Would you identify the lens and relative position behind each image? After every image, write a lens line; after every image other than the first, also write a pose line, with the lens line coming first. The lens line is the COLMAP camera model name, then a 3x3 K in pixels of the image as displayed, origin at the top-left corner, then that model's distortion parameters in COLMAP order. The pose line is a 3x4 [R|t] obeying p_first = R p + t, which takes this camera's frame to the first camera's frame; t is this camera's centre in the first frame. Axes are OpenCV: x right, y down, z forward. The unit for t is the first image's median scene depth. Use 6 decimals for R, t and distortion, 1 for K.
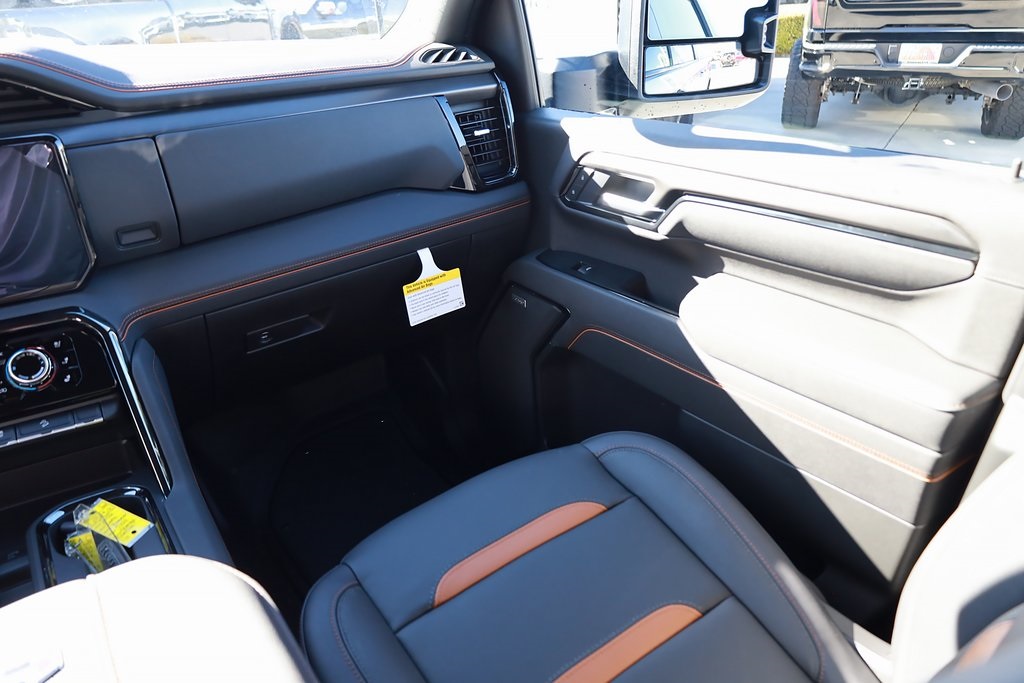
lens RADIAL K [[686.7, 0, 509.2], [0, 686.7, 347.0], [0, 0, 1]] dist [0.006723, -0.000855]
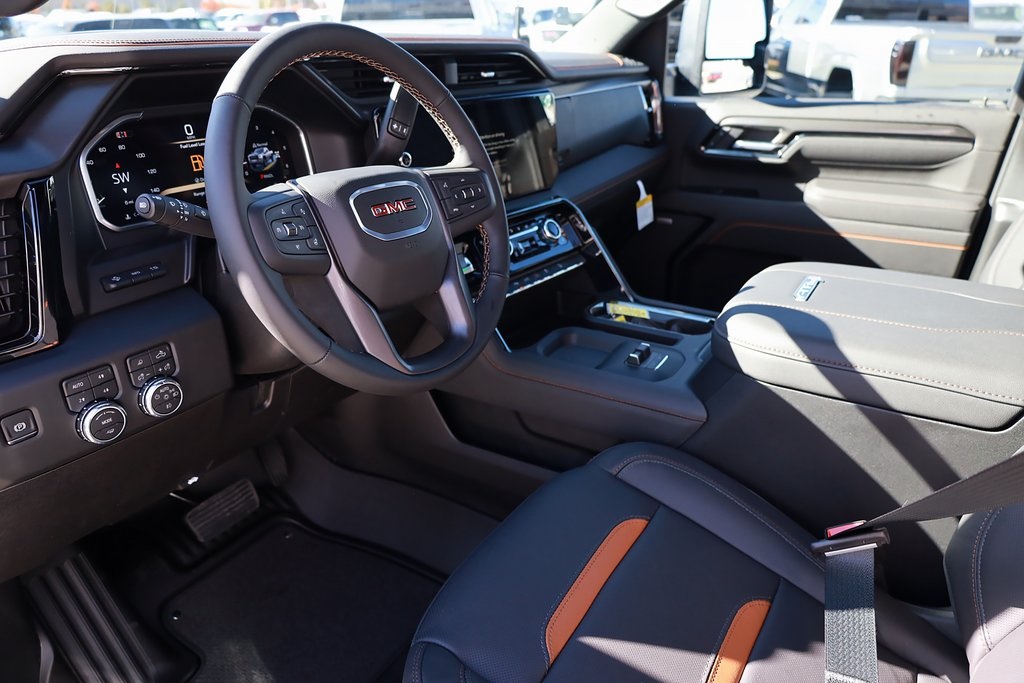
lens RADIAL K [[686.7, 0, 514.8], [0, 686.7, 337.3], [0, 0, 1]] dist [0.006723, -0.000855]
pose [[0.928448, -0.118081, 0.352195, -1.076062], [0.145190, 0.988064, -0.051476, 0.272784], [-0.341913, 0.098928, 0.934510, -0.359953]]
